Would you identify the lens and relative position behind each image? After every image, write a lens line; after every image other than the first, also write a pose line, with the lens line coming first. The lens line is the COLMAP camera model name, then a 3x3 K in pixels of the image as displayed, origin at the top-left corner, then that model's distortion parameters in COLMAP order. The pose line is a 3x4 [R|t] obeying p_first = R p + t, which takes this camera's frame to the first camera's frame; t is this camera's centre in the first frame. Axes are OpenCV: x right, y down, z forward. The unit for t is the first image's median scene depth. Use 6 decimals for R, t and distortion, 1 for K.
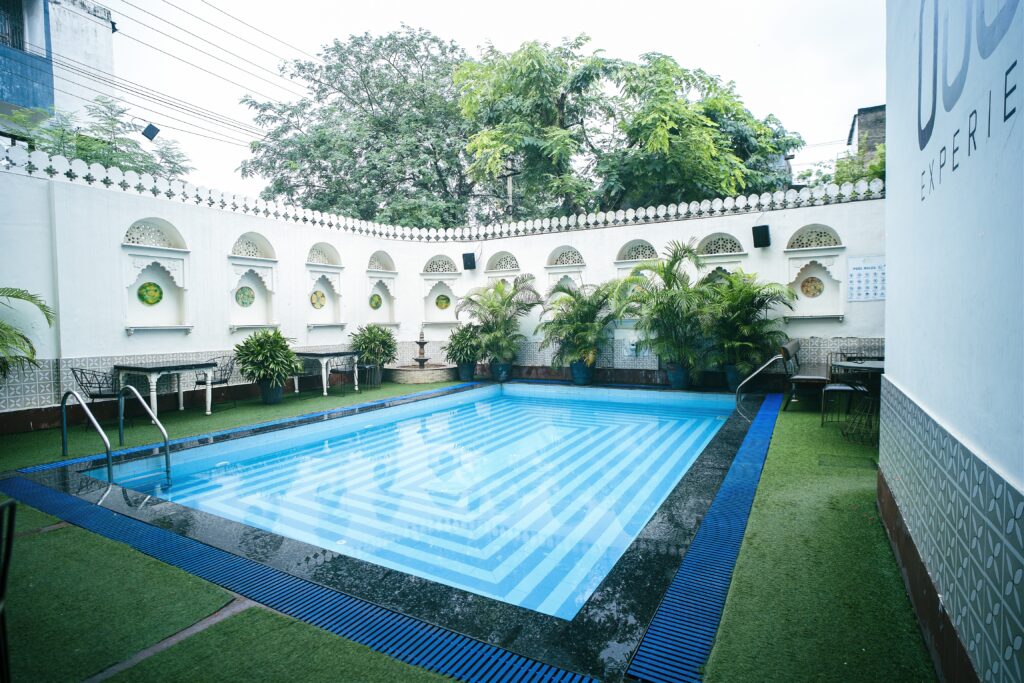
lens RADIAL K [[521.1, 0, 512.1], [0, 521.1, 326.3], [0, 0, 1]] dist [-0.051464, -0.000023]
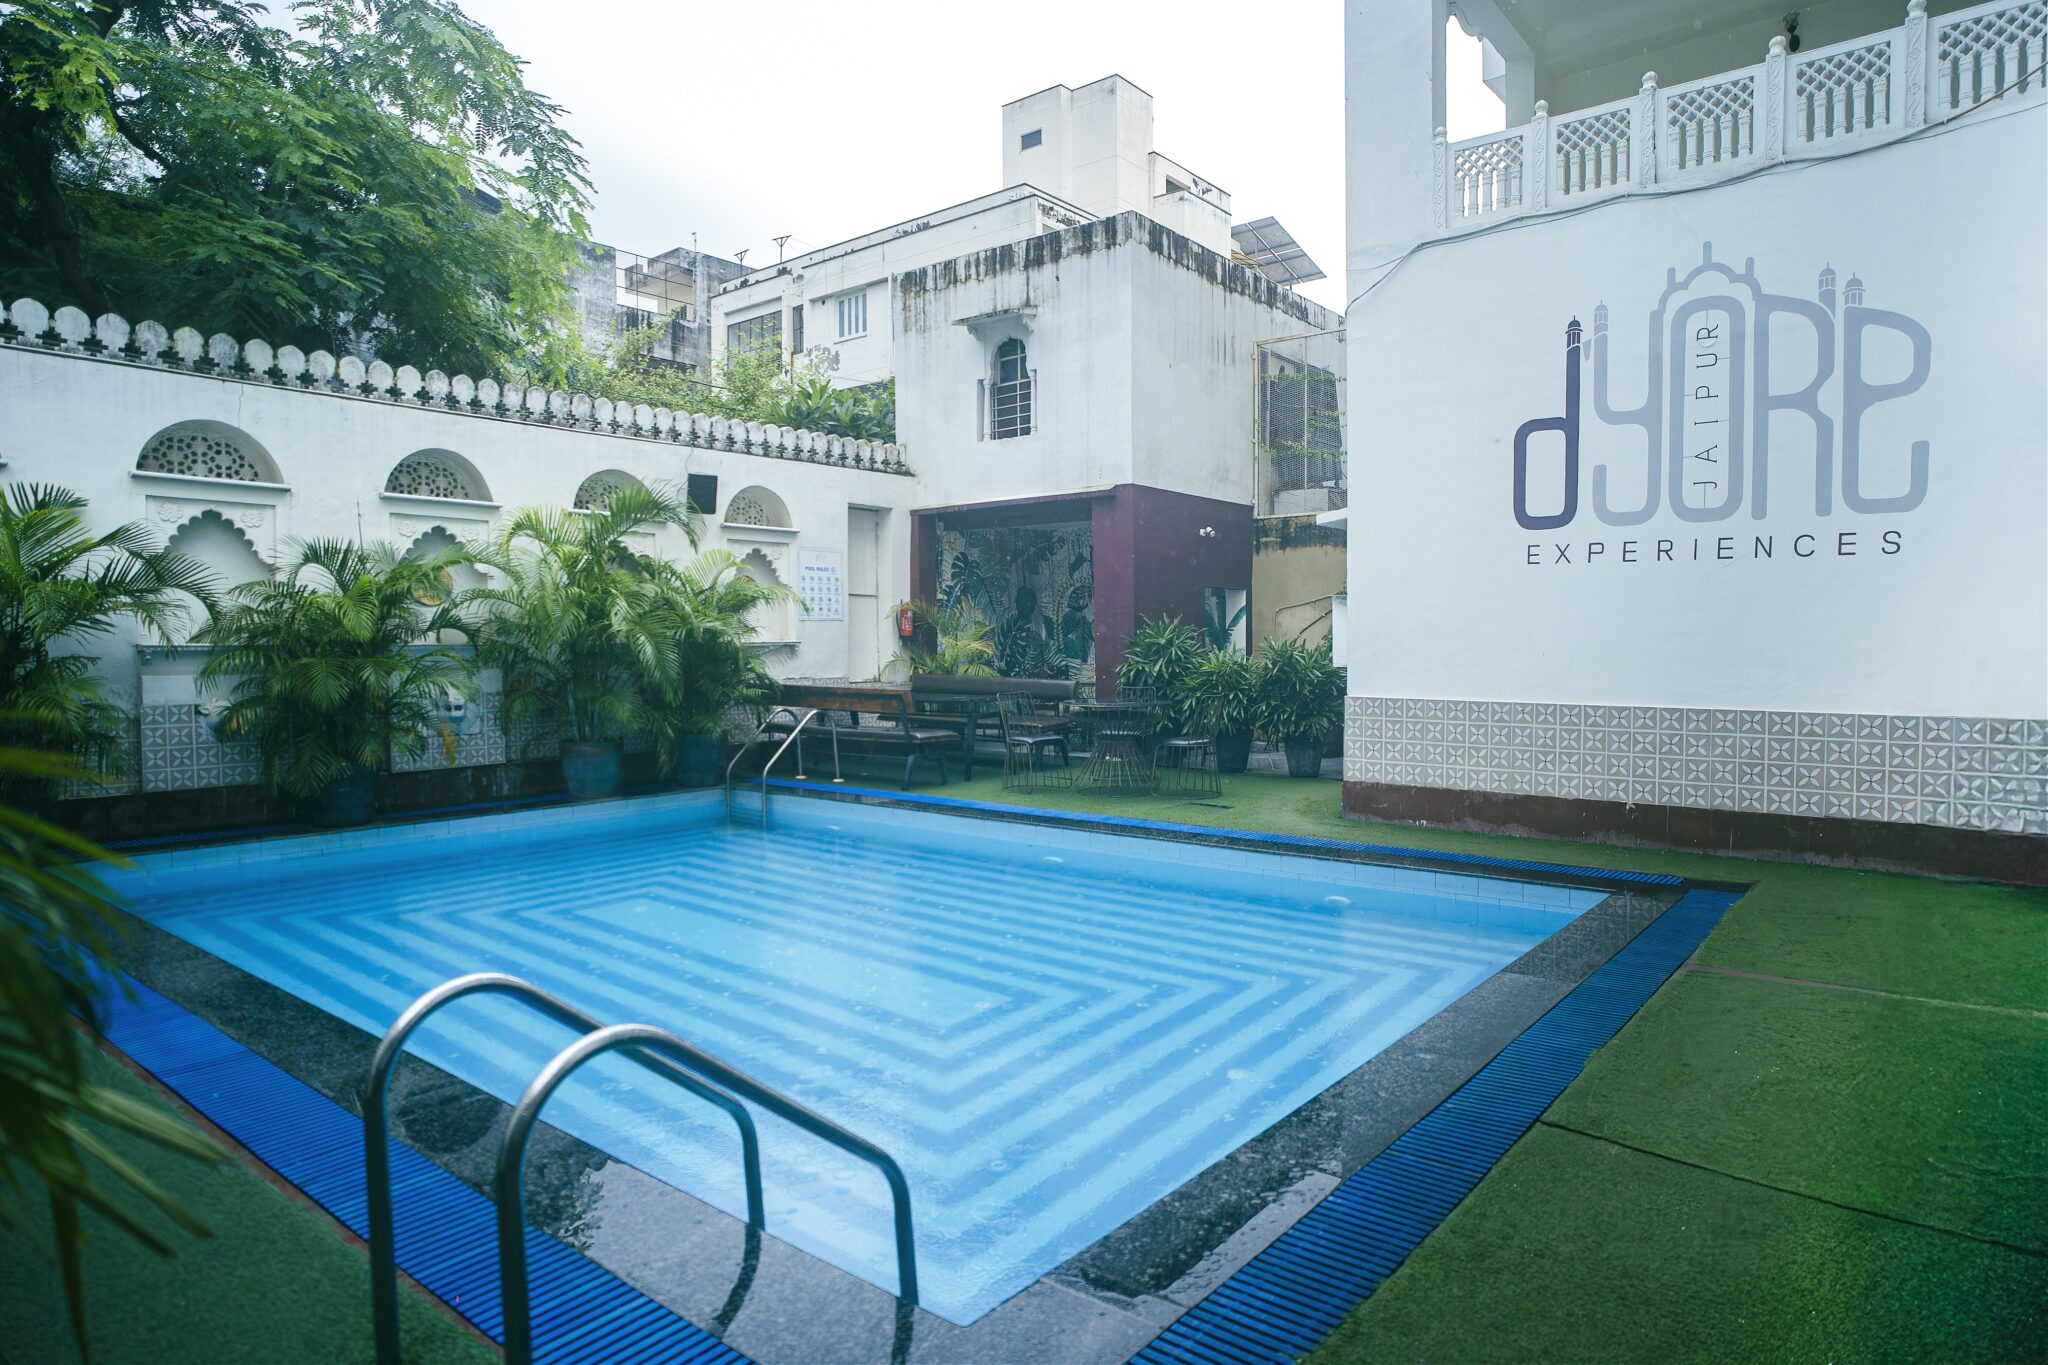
lens RADIAL K [[1158.6, 0, 1024.0], [0, 1158.6, 682.5], [0, 0, 1]] dist [-0.000243, 0.000091]
pose [[0.175787, -0.026781, 0.984064, -0.626541], [0.007224, 0.999638, 0.025914, -0.006024], [-0.984402, 0.002554, 0.175917, 0.429033]]
